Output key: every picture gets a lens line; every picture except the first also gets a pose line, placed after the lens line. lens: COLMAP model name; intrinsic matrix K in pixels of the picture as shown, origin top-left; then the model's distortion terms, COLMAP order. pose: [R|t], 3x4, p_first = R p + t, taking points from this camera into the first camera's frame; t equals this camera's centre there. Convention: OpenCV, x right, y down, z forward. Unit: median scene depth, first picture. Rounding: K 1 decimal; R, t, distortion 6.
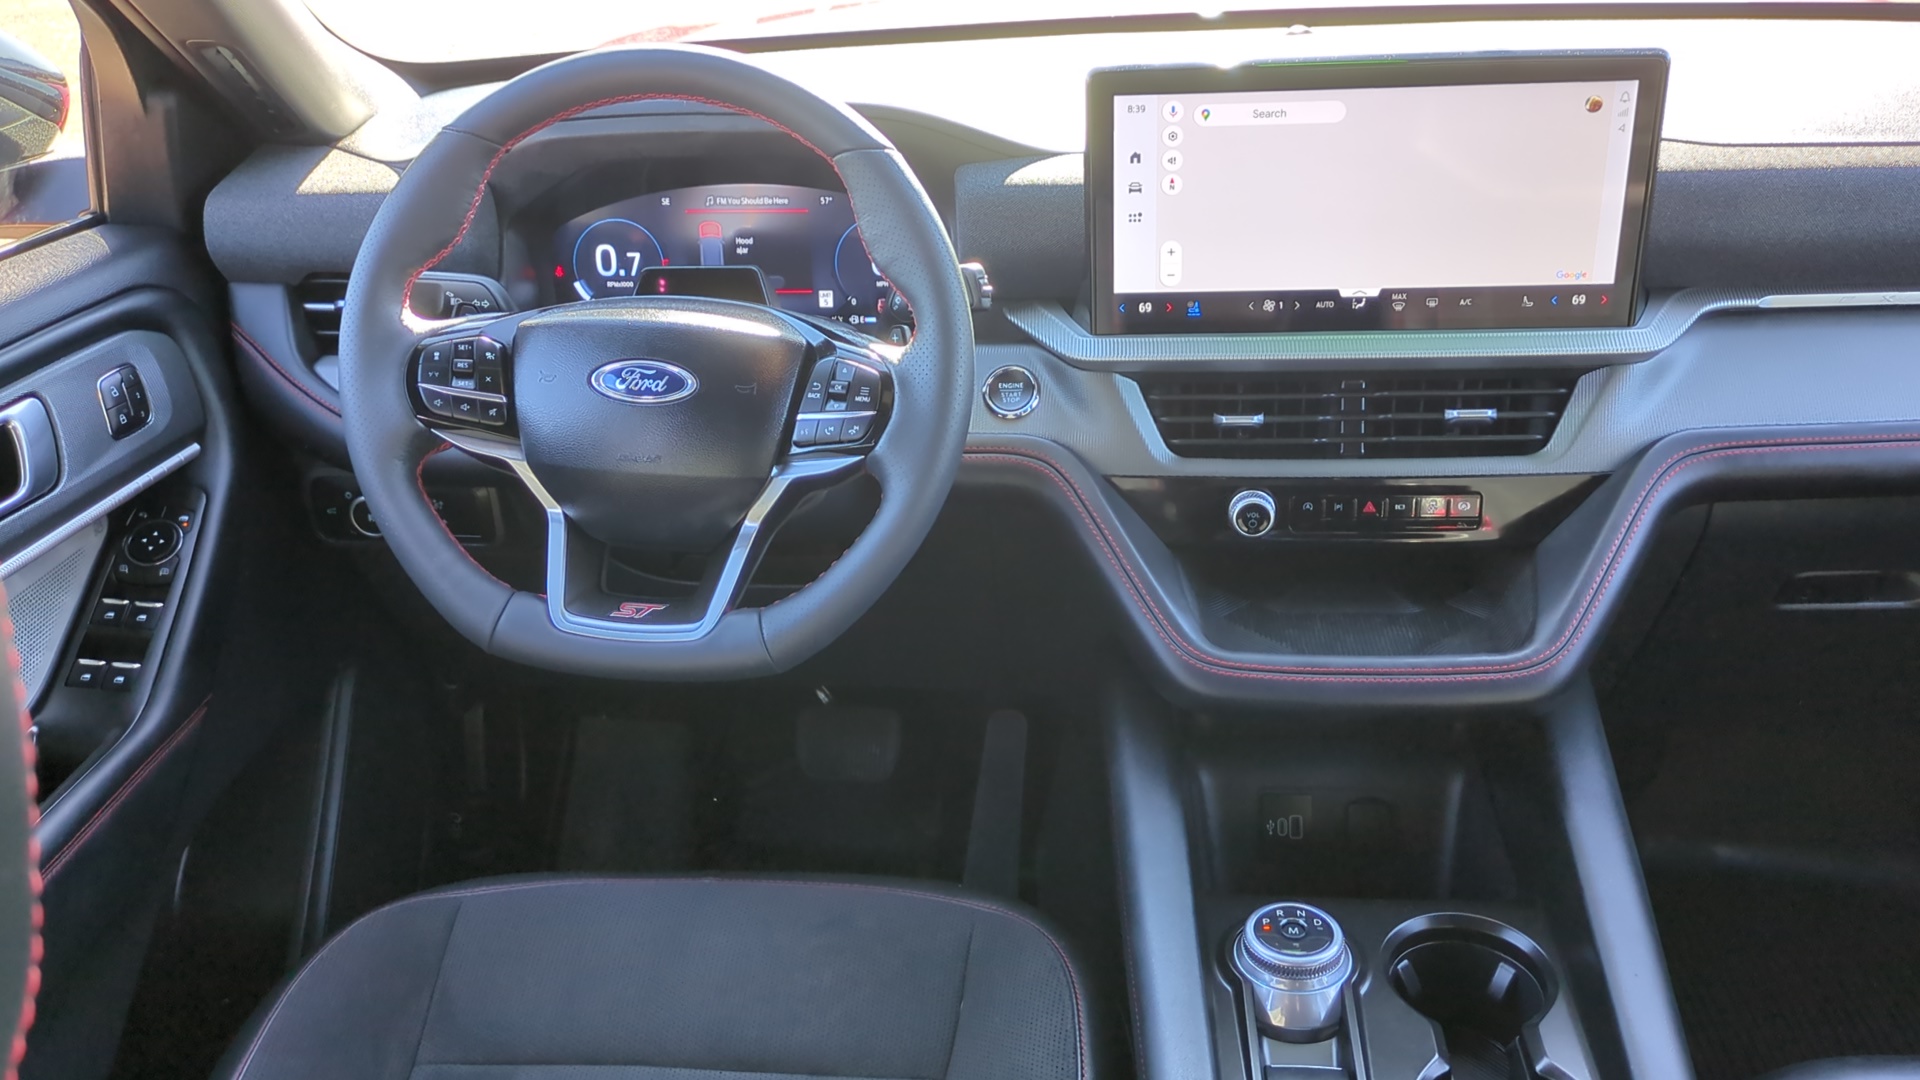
lens RADIAL K [[1638.6, 0, 970.0], [0, 1638.6, 544.1], [0, 0, 1]] dist [0.099289, -0.148167]
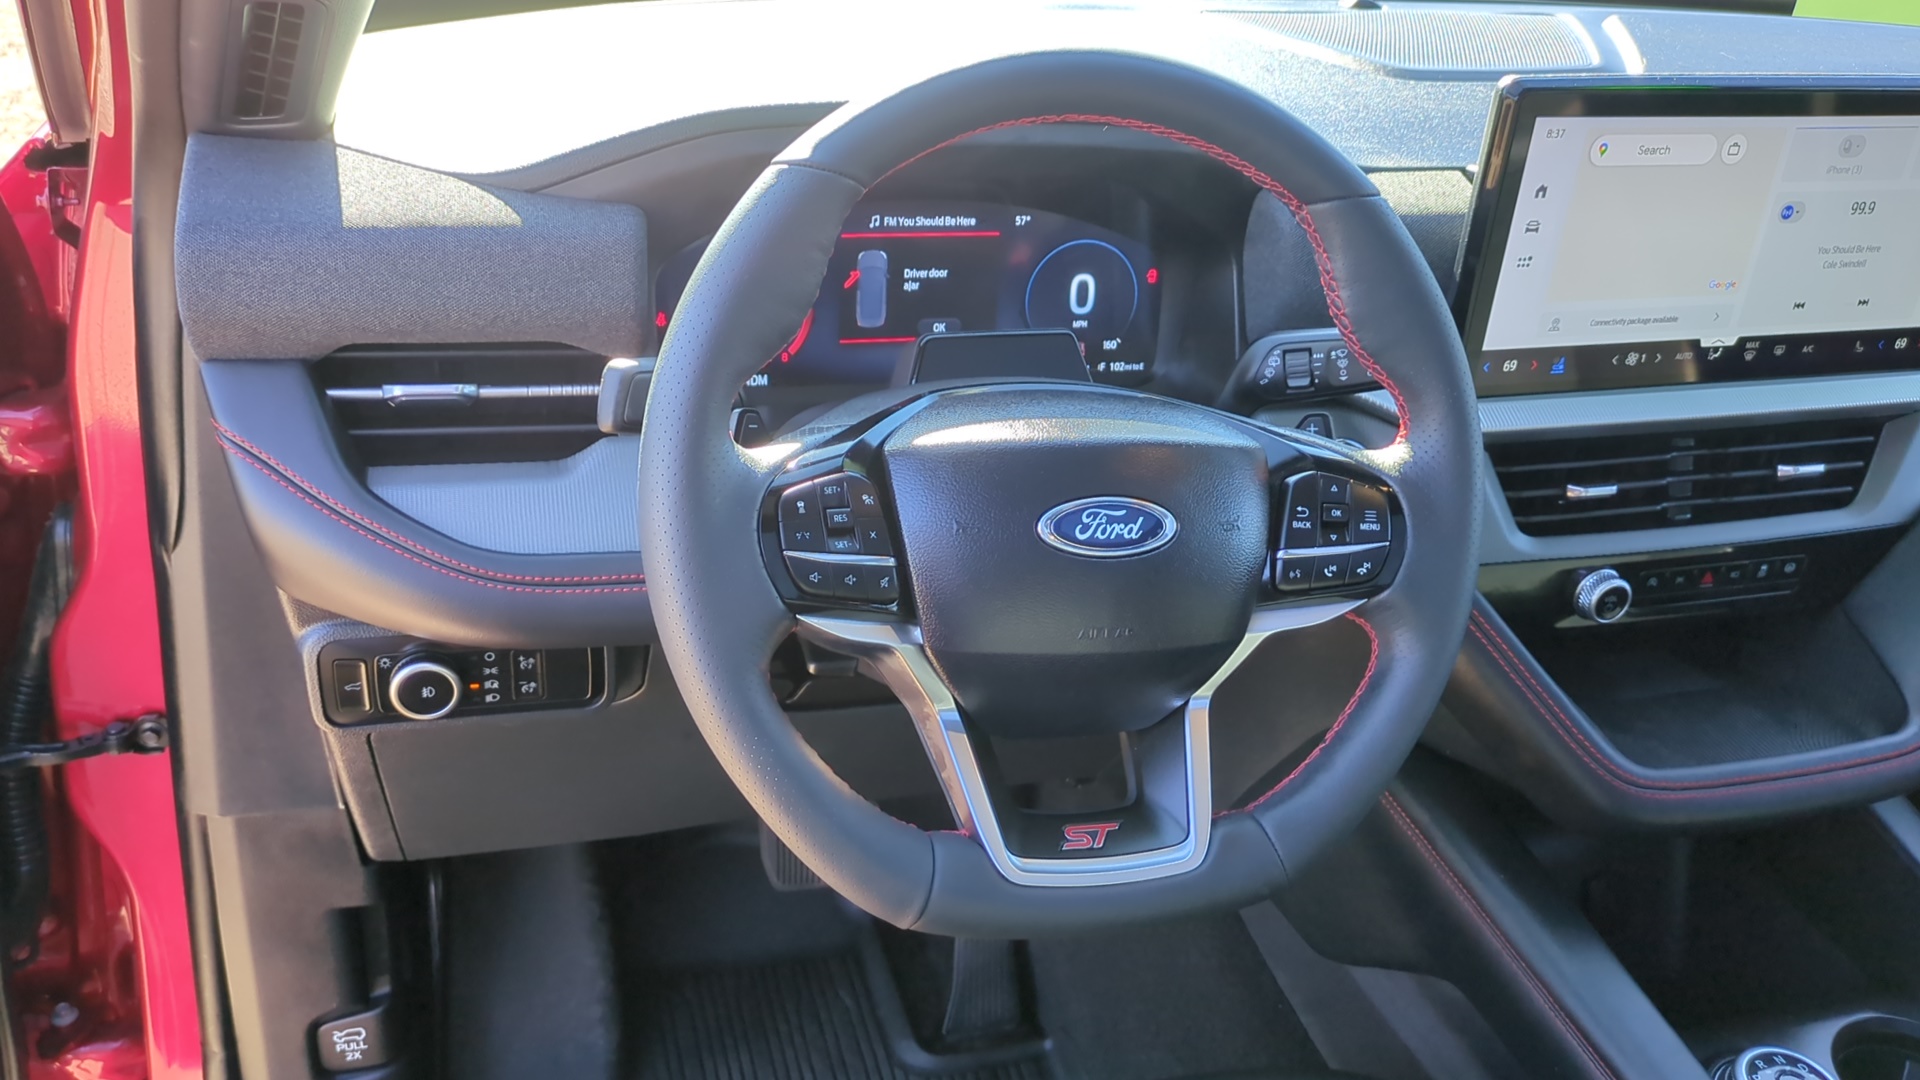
lens RADIAL K [[1638.6, 0, 970.0], [0, 1638.6, 544.1], [0, 0, 1]] dist [0.099289, -0.148167]
pose [[0.913465, -0.084919, 0.397957, -0.490809], [0.057246, 0.995074, 0.080934, -0.138874], [-0.402870, -0.051149, 0.913827, 0.340890]]
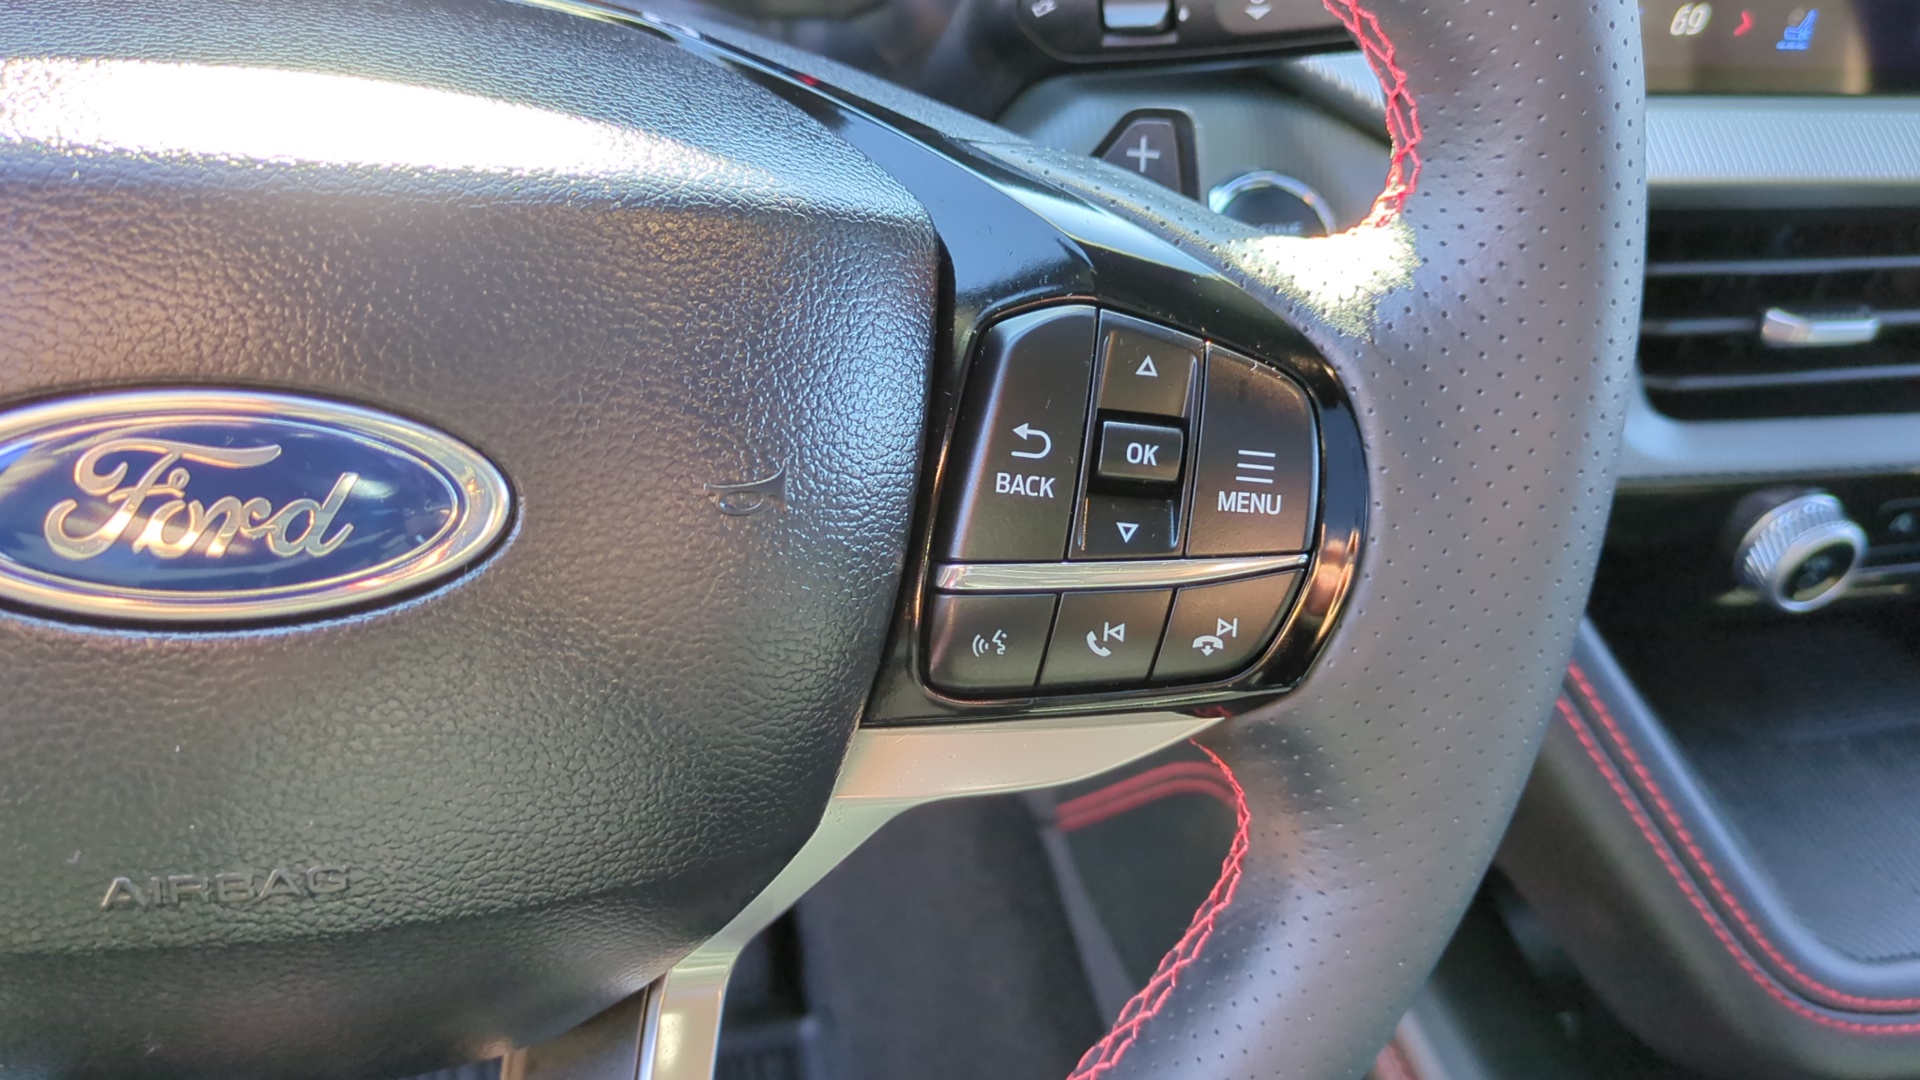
lens RADIAL K [[1659.1, 0, 960.0], [0, 1659.1, 540.0], [0, 0, 1]] dist [-0.011426, -0.008288]
pose [[0.923773, -0.098300, 0.370108, -0.173063], [-0.004745, 0.963479, 0.267743, -0.132538], [-0.382910, -0.249090, 0.889569, 0.732233]]
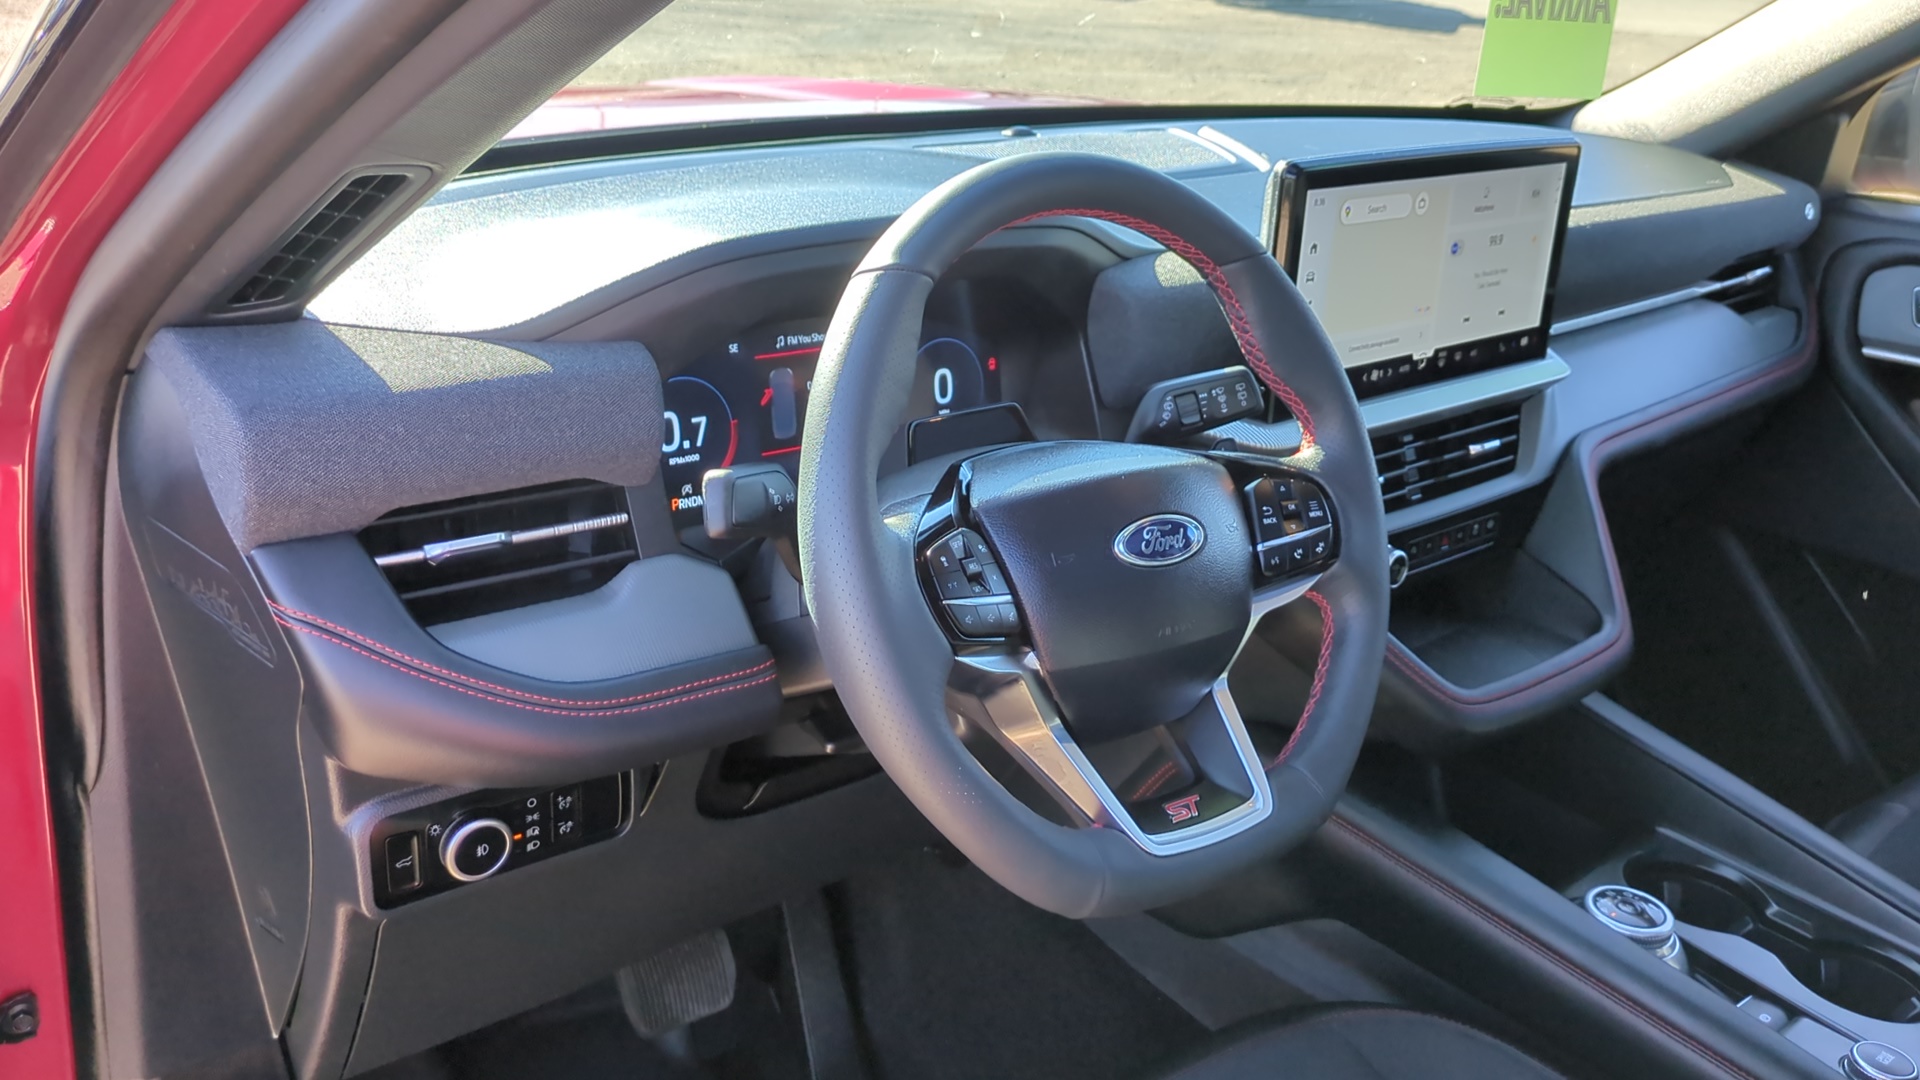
lens RADIAL K [[1638.6, 0, 970.0], [0, 1638.6, 544.1], [0, 0, 1]] dist [0.099289, -0.148167]
pose [[0.690450, -0.186363, 0.698961, -0.782495], [0.227090, 0.973239, 0.035169, -0.135707], [-0.686810, 0.134444, 0.714294, 0.424406]]
